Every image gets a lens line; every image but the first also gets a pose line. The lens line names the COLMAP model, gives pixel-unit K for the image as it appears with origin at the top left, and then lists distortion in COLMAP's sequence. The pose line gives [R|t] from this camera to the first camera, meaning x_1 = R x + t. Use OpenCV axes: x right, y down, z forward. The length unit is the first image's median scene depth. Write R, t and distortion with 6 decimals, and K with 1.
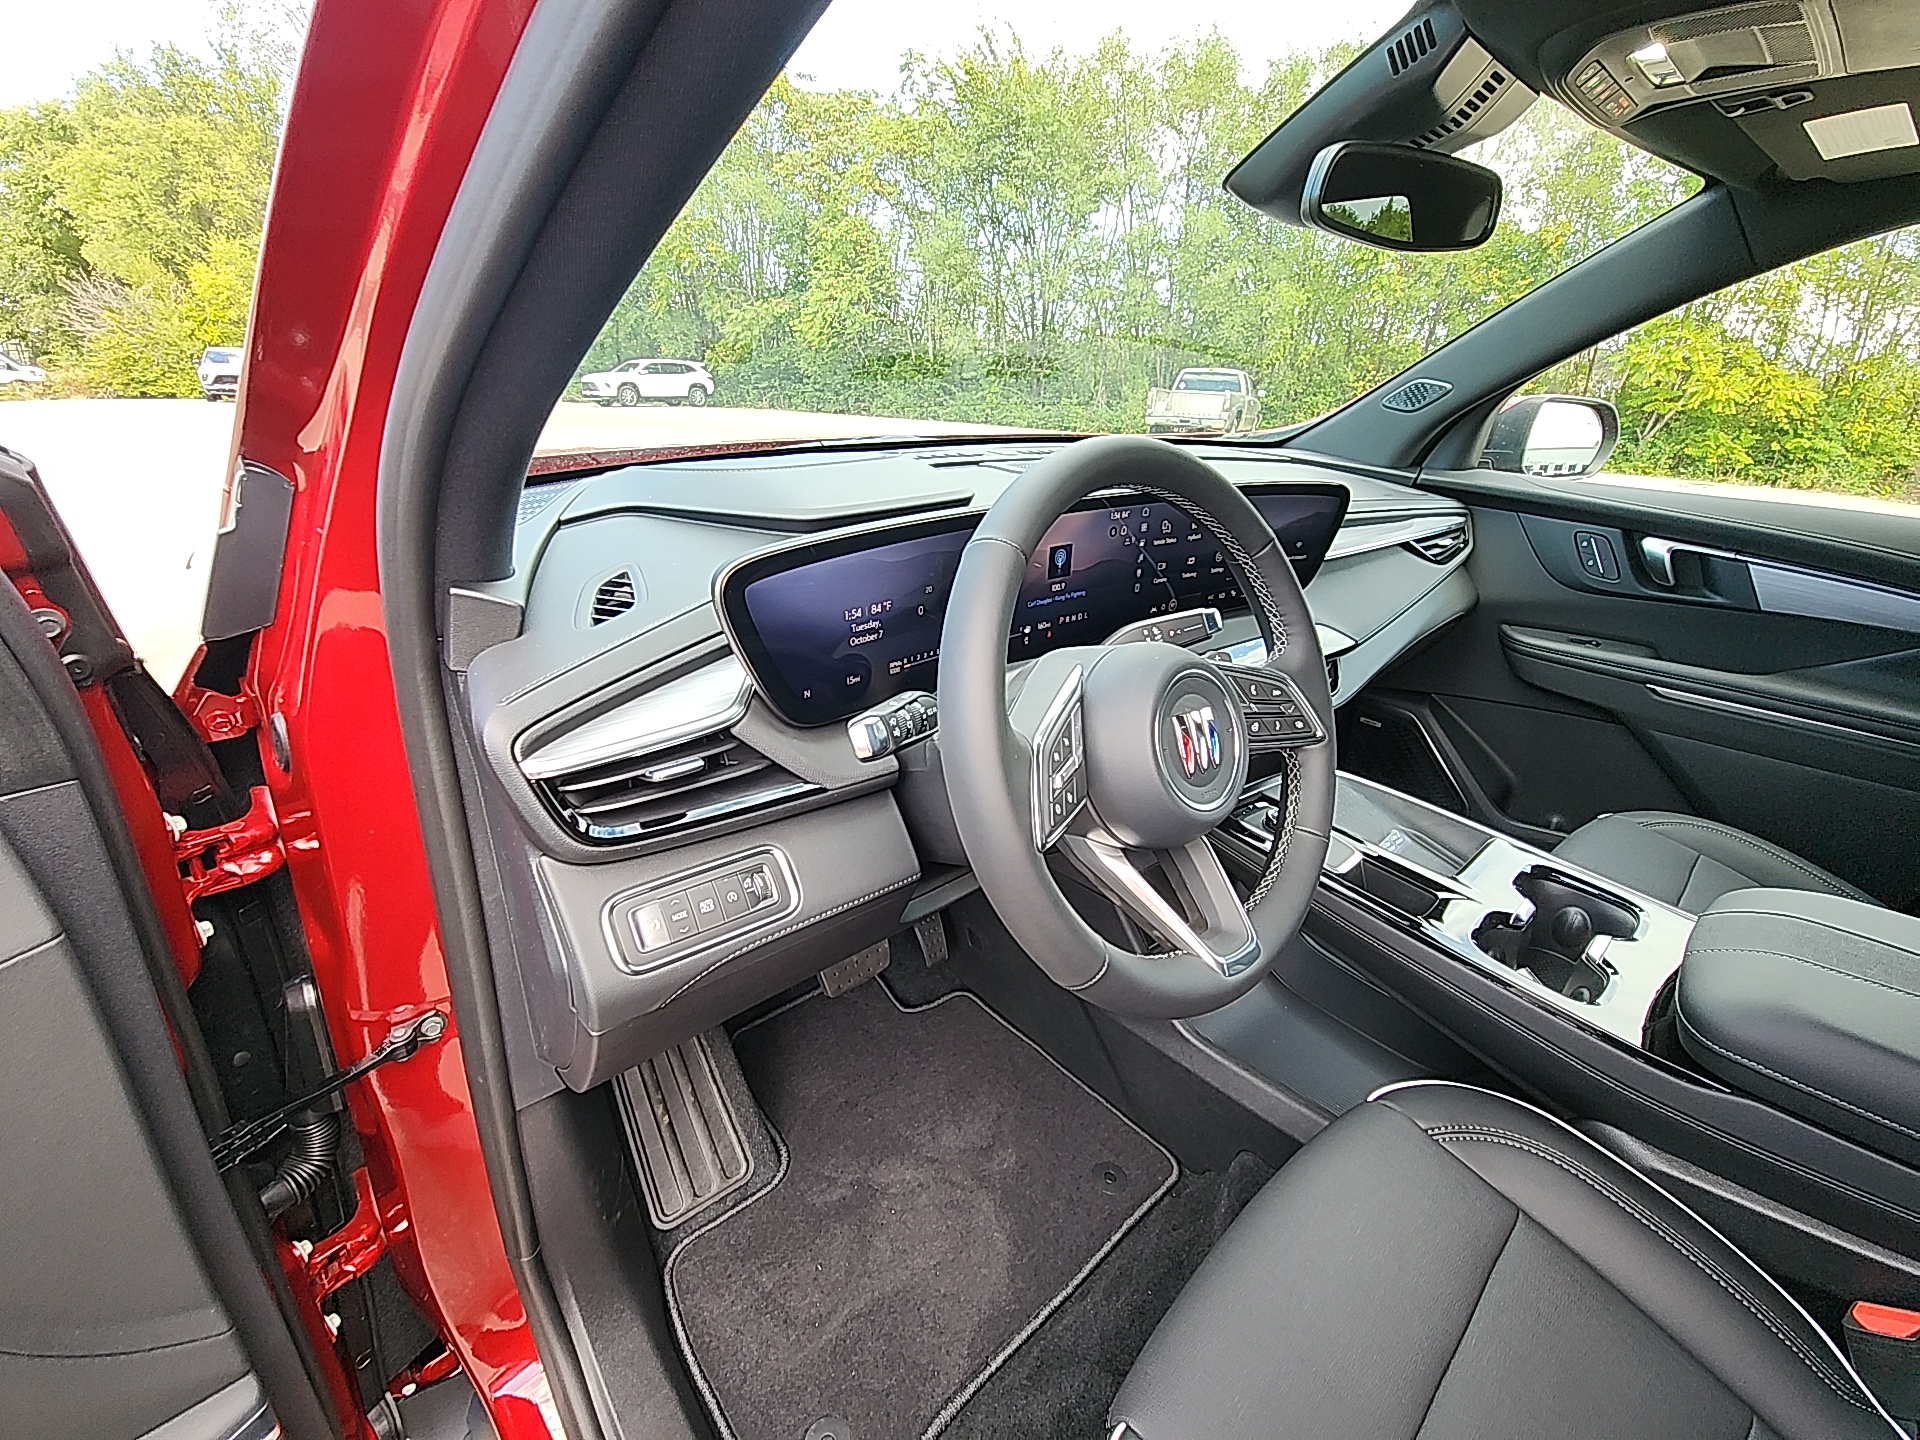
lens RADIAL K [[778.5, 0, 951.8], [0, 778.5, 707.1], [0, 0, 1]] dist [0.010795, -0.009275]
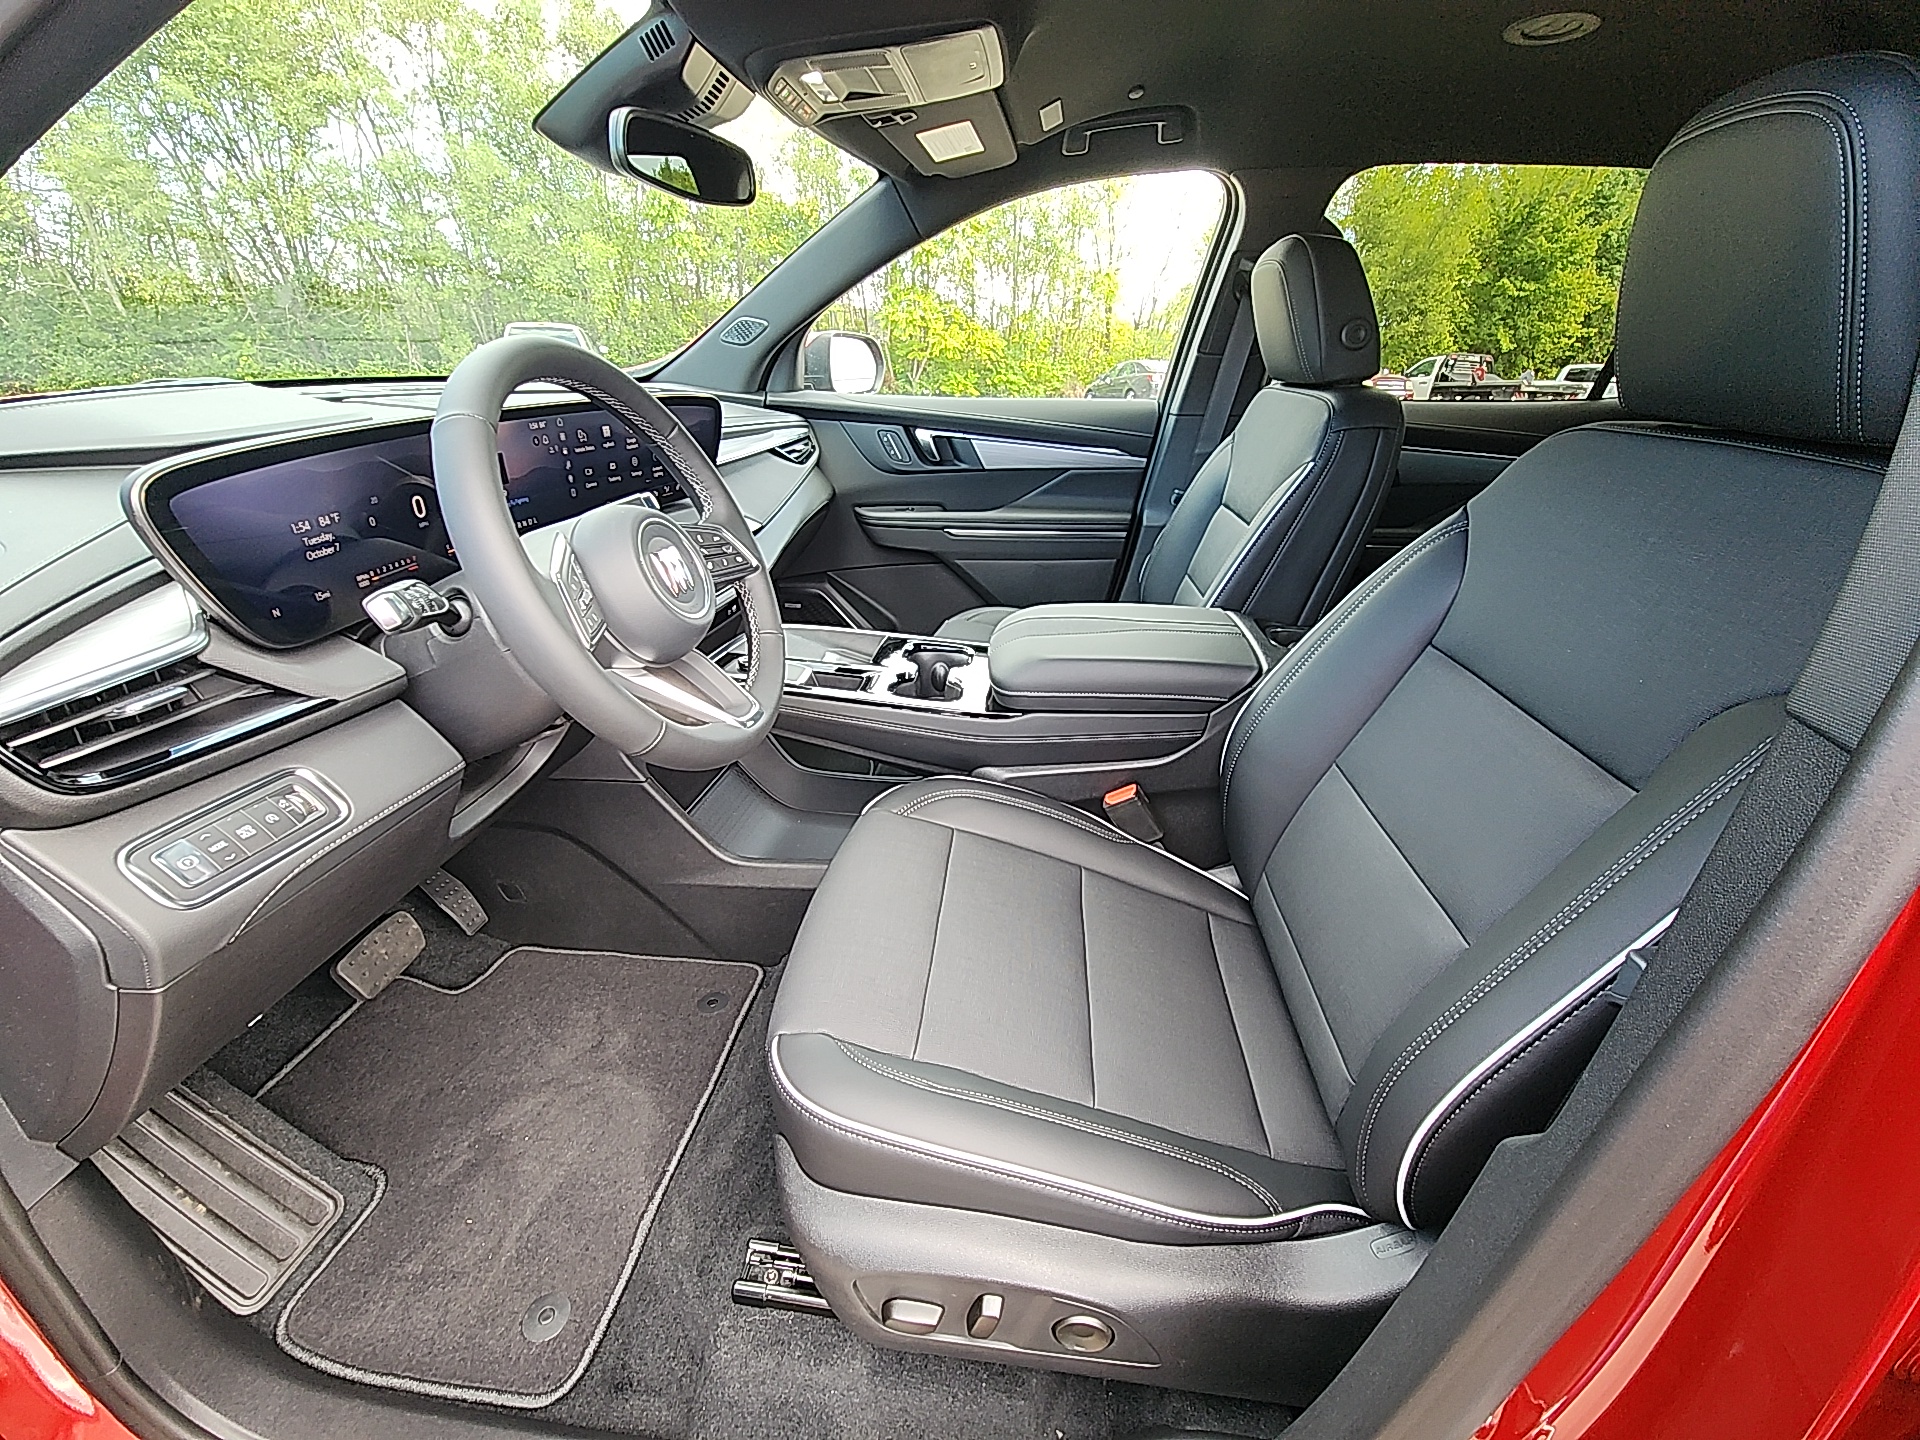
lens RADIAL K [[770.3, 0, 949.8], [0, 770.3, 708.4], [0, 0, 1]] dist [0.010748, -0.004248]
pose [[0.738463, -0.298649, 0.604550, -0.083909], [0.267511, 0.952750, 0.143893, 0.083729], [-0.618959, 0.055465, 0.783463, -0.128809]]
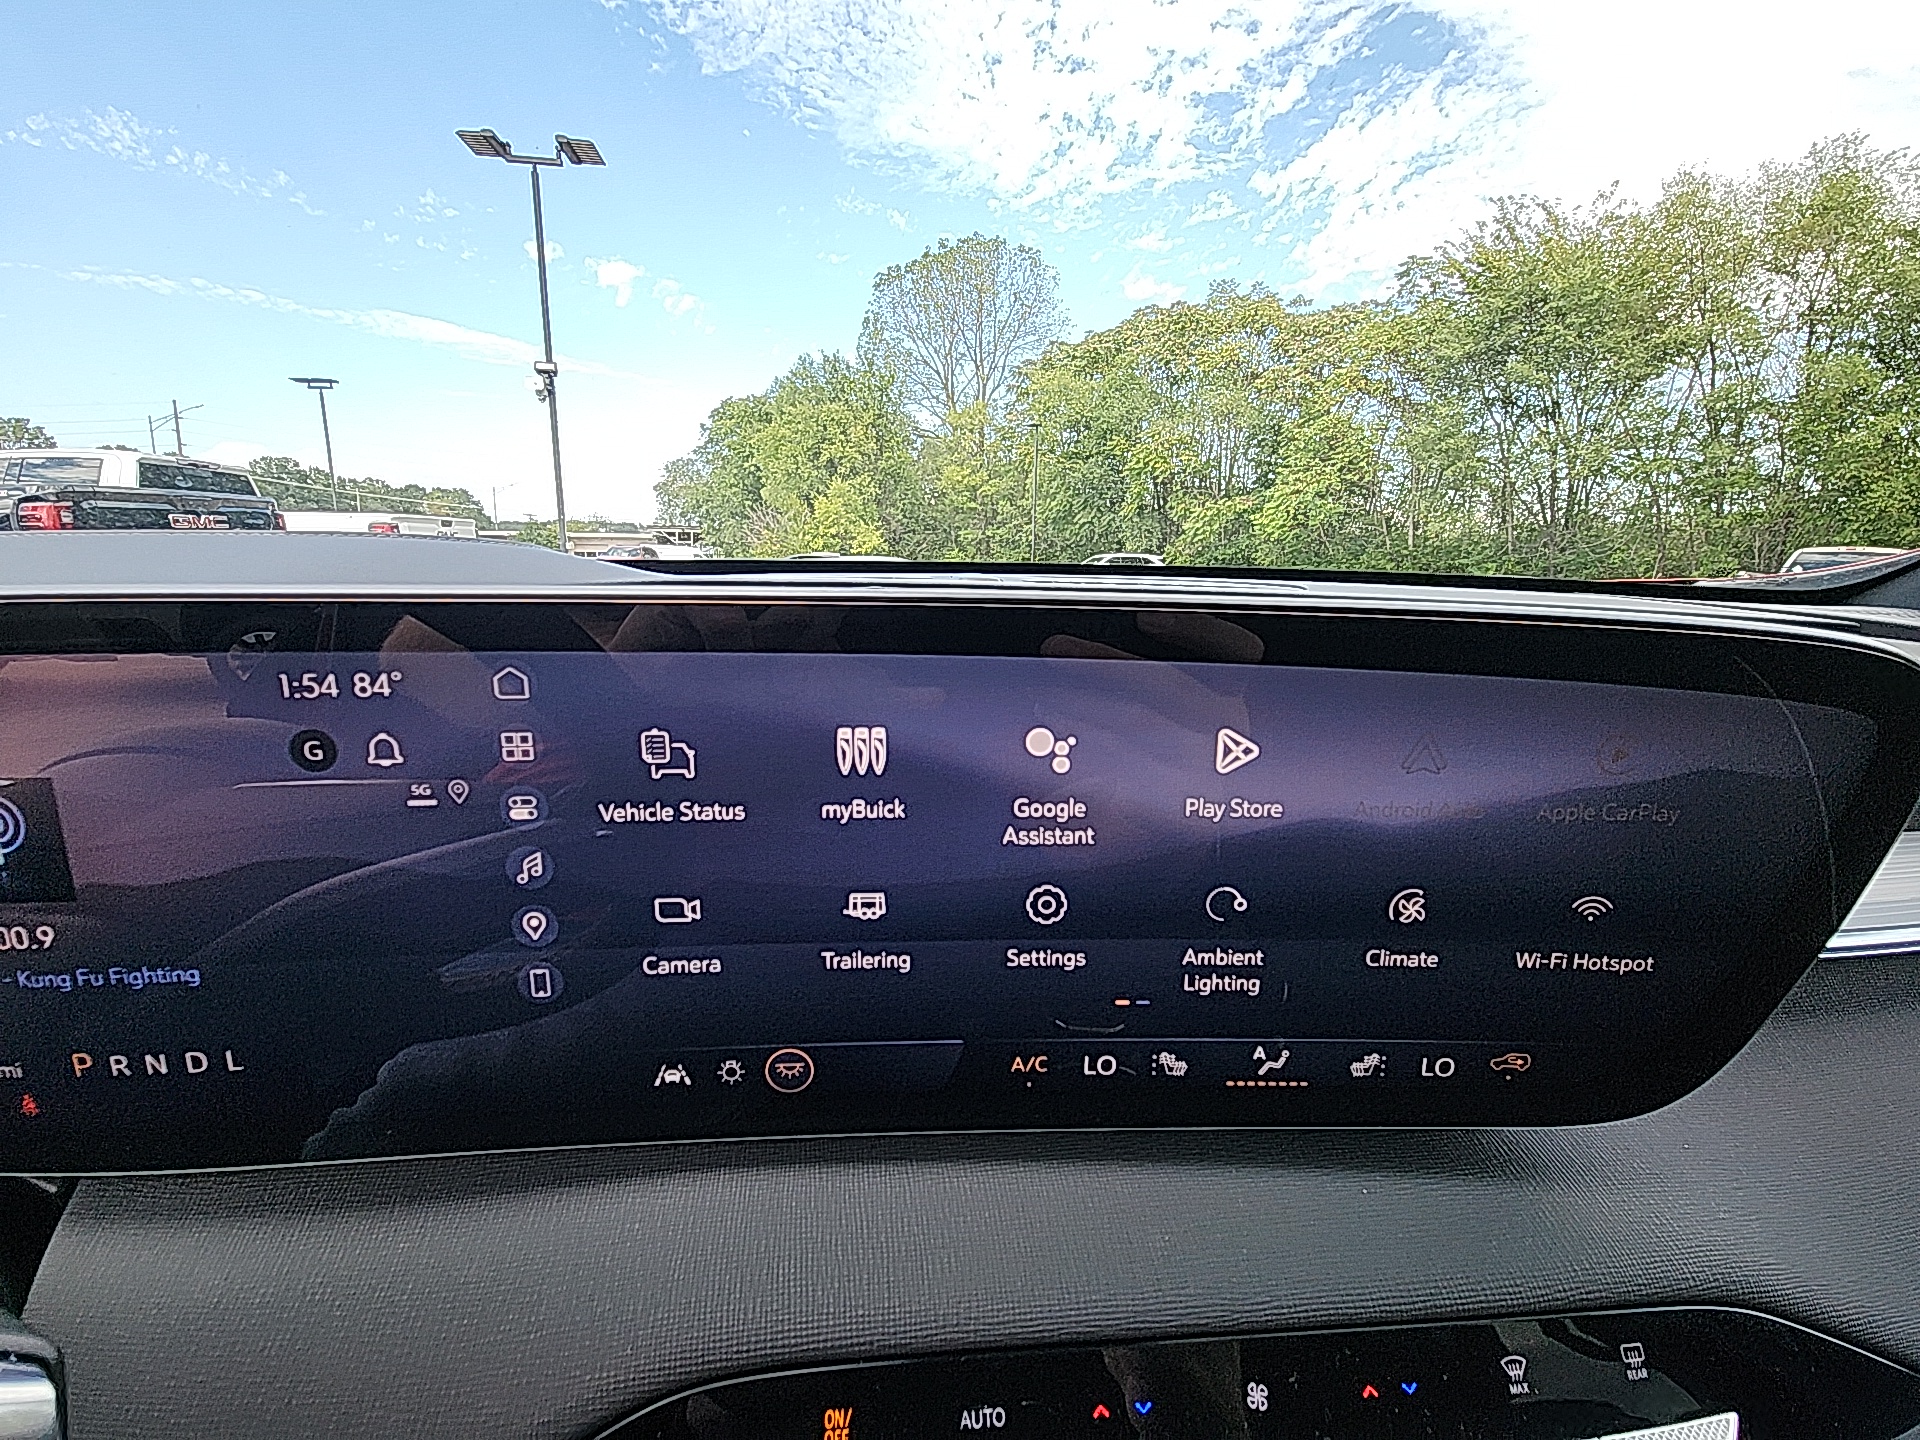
lens RADIAL K [[780.3, 0, 949.2], [0, 780.3, 704.8], [0, 0, 1]] dist [0.013132, -0.007825]
pose [[0.848462, 0.081062, -0.523011, 0.300098], [-0.197935, 0.965092, -0.171522, -0.141173], [0.490850, 0.249052, 0.834889, 0.533586]]
